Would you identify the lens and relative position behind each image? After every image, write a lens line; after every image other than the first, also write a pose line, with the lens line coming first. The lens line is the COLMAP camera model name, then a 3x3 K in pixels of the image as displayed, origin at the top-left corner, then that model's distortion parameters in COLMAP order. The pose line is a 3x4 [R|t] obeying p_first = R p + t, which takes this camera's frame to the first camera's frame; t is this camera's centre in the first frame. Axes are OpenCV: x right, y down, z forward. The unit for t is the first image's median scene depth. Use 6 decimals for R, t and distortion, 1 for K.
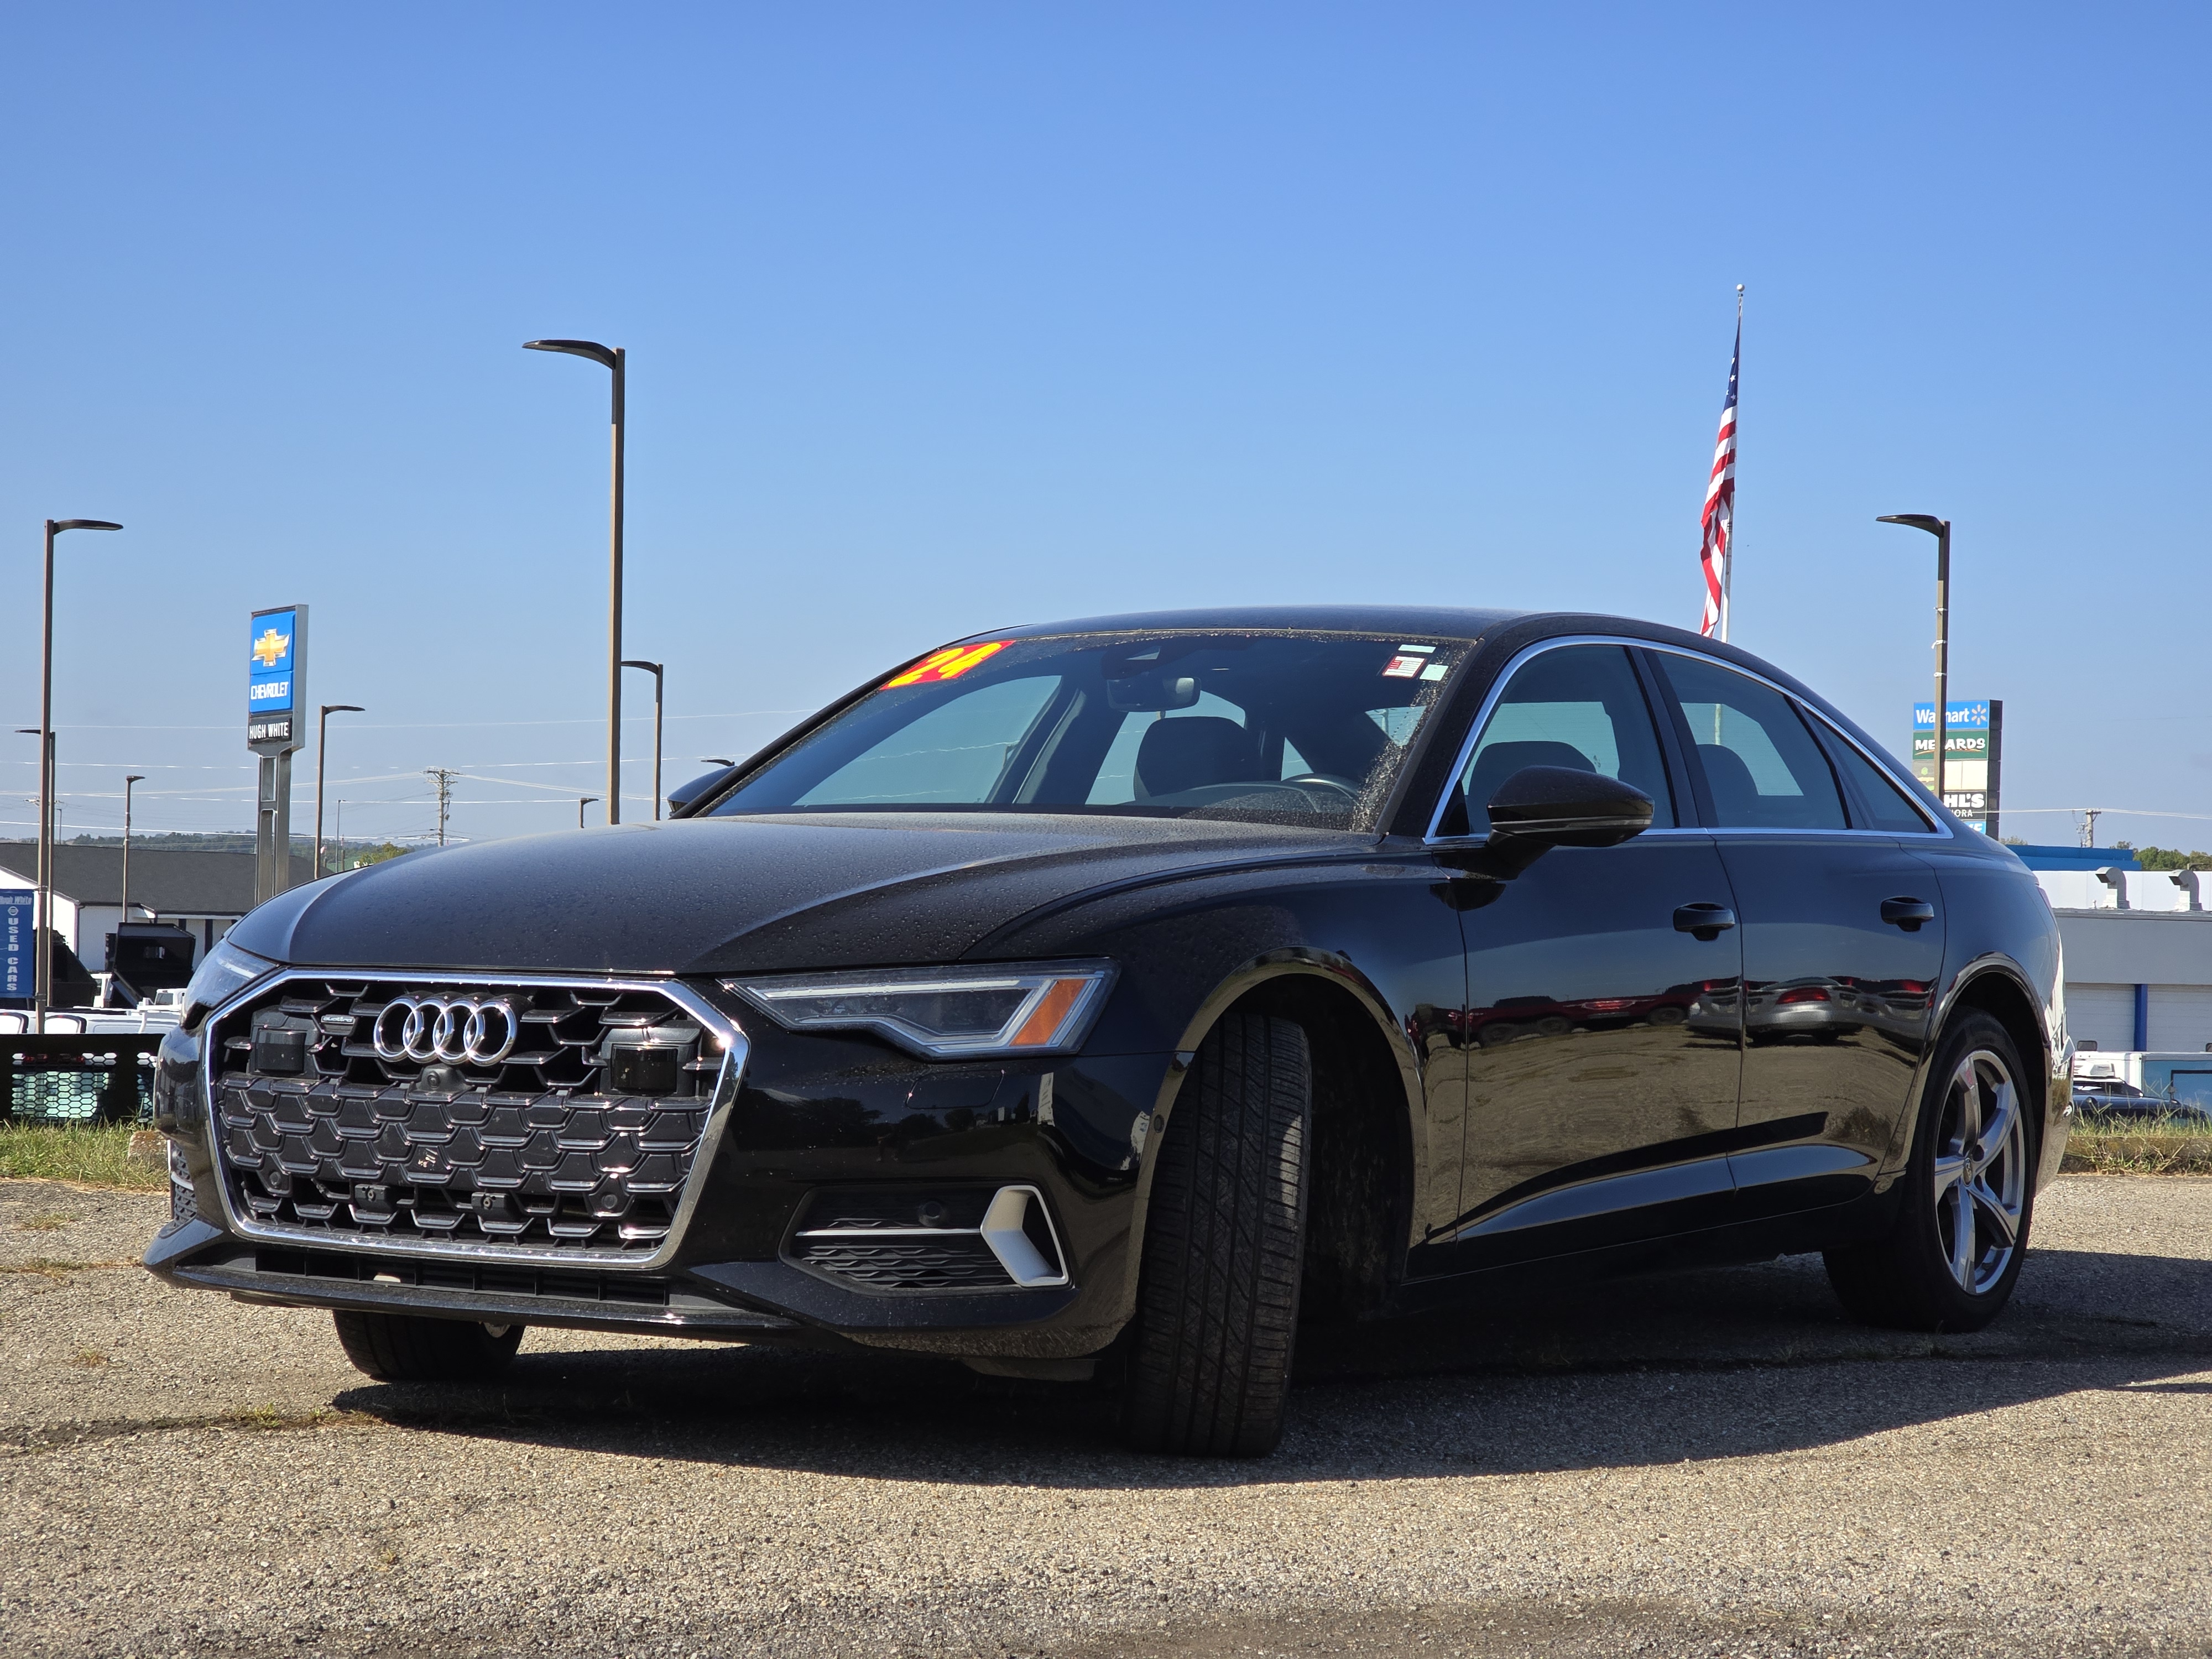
lens RADIAL K [[4426.3, 0, 1106.0], [0, 4426.3, 829.5], [0, 0, 1]] dist [-0.657427, 5.822817]
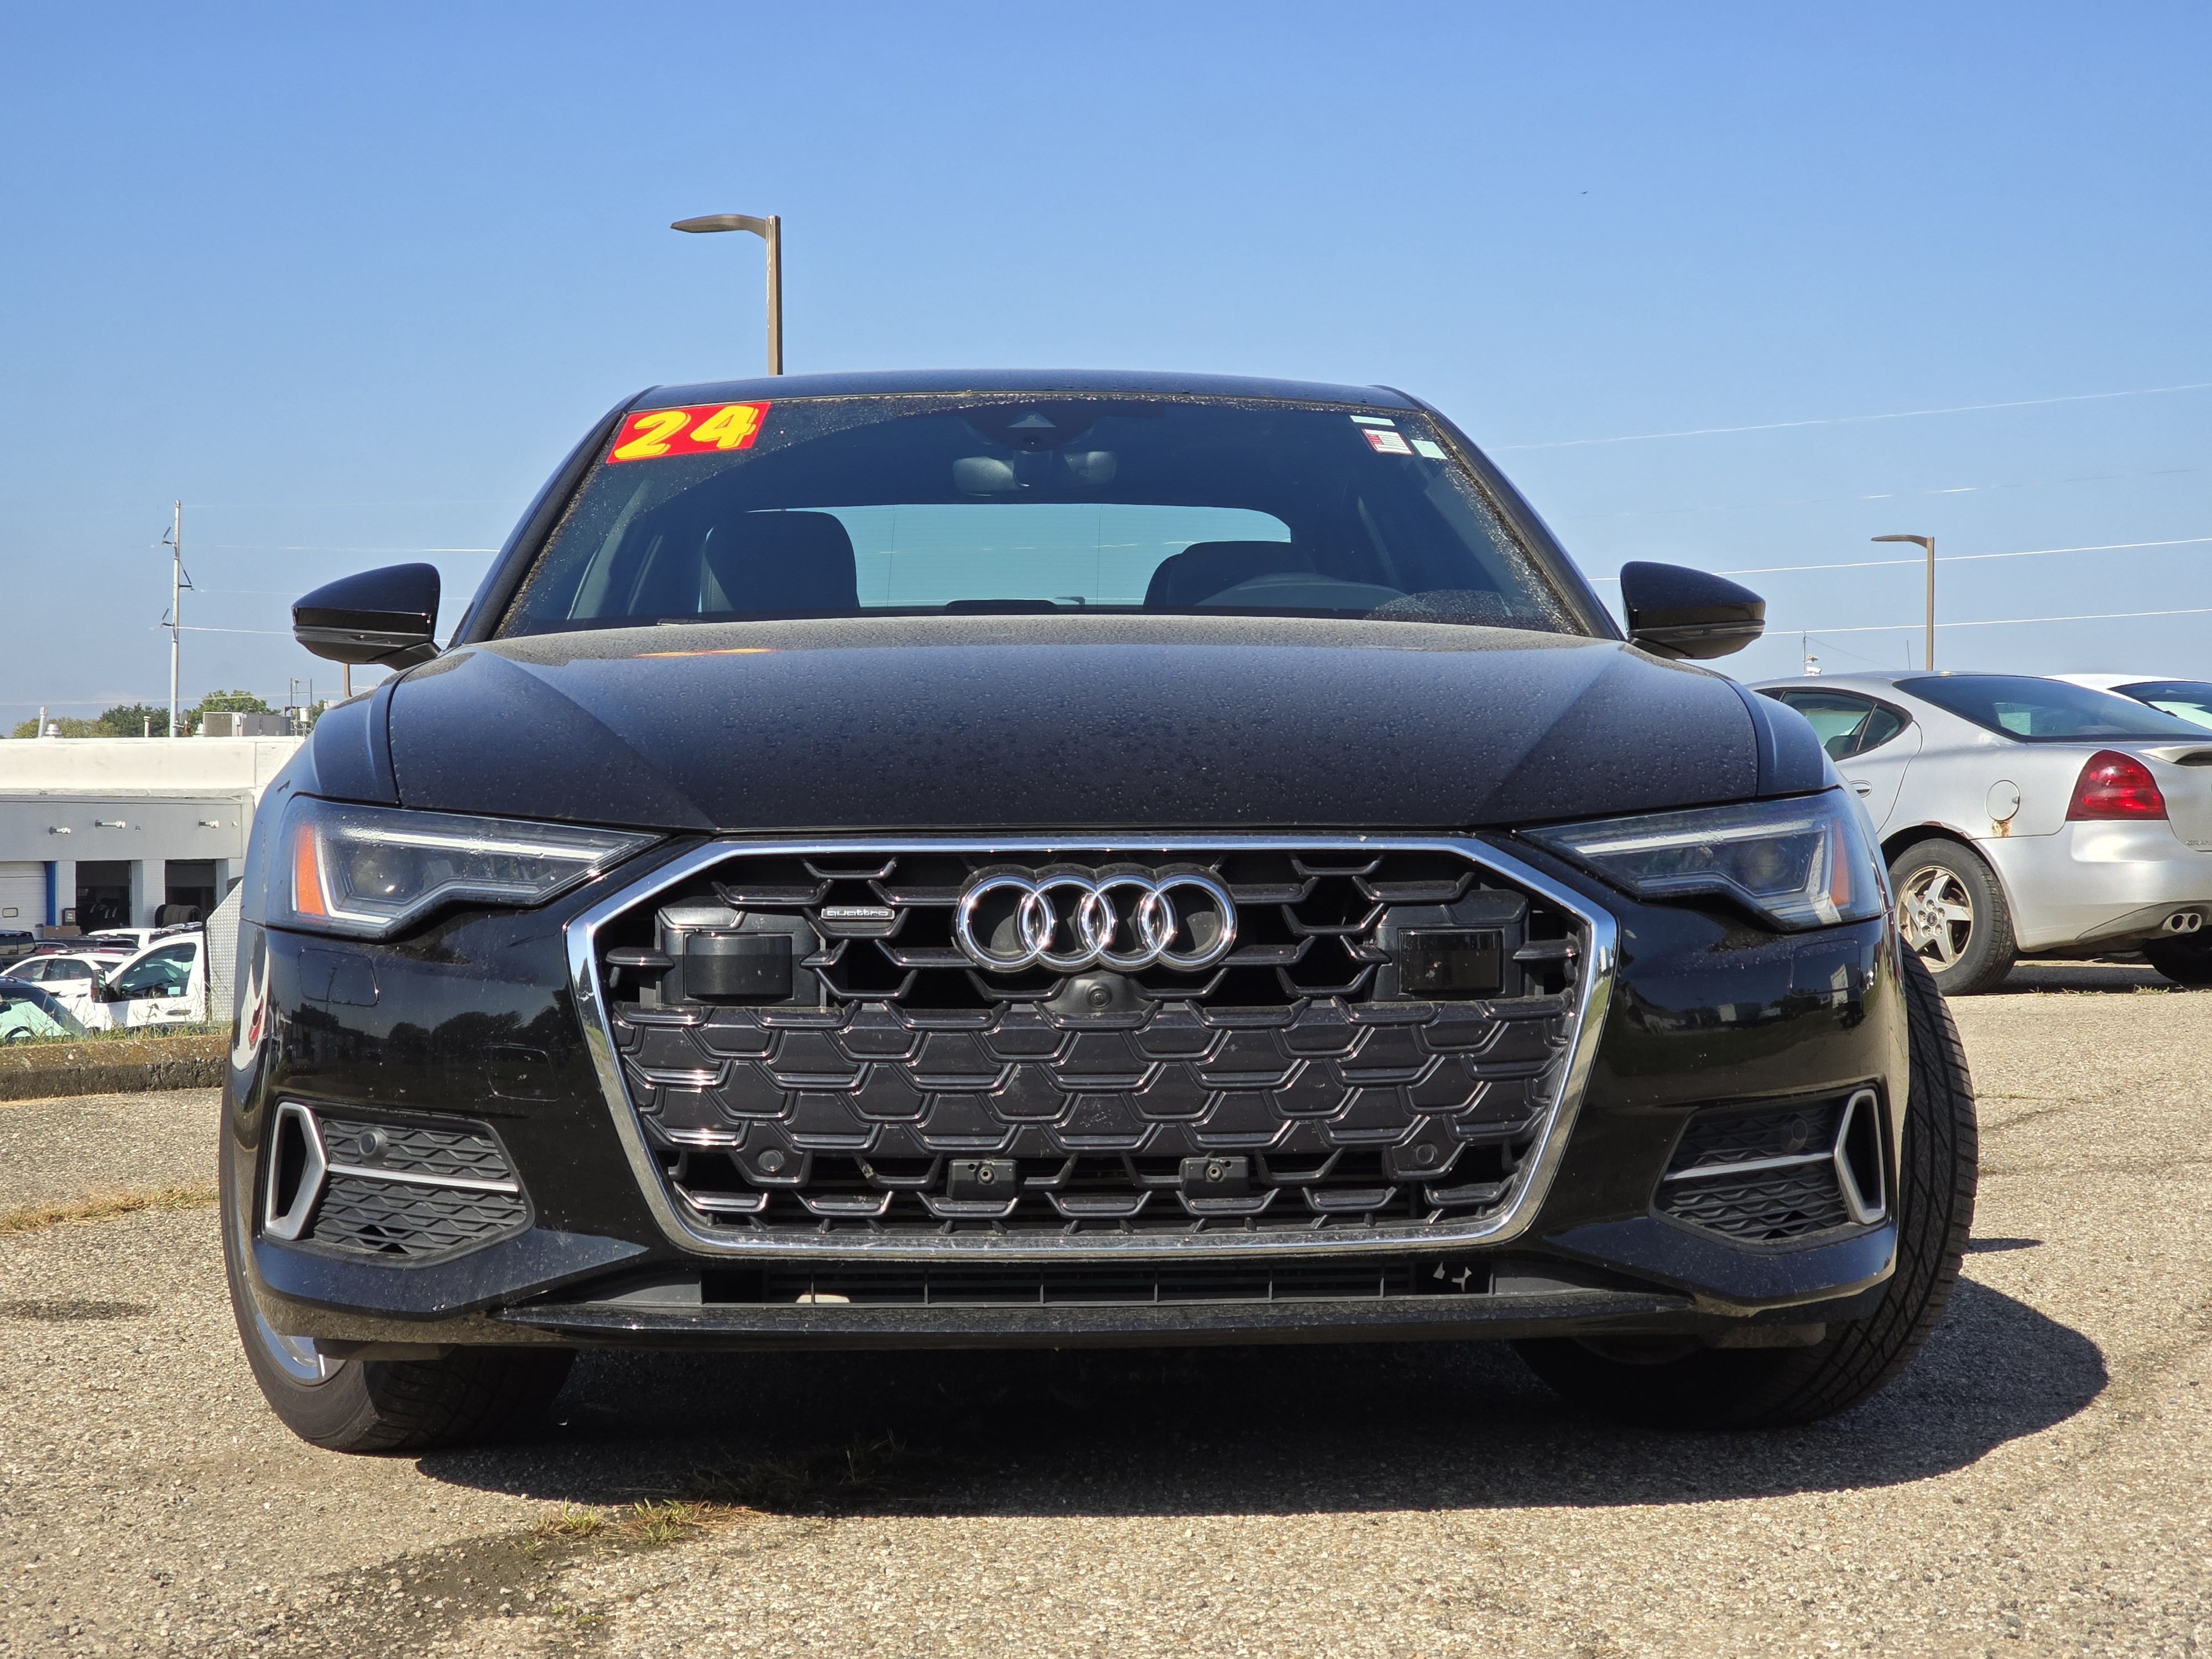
lens RADIAL K [[4426.3, 0, 1106.0], [0, 4426.3, 829.5], [0, 0, 1]] dist [-0.657427, 5.822817]
pose [[0.829239, -0.025688, 0.558304, -0.528741], [0.009521, 0.999448, 0.031844, 0.010366], [-0.558813, -0.021091, 0.829025, 0.437343]]
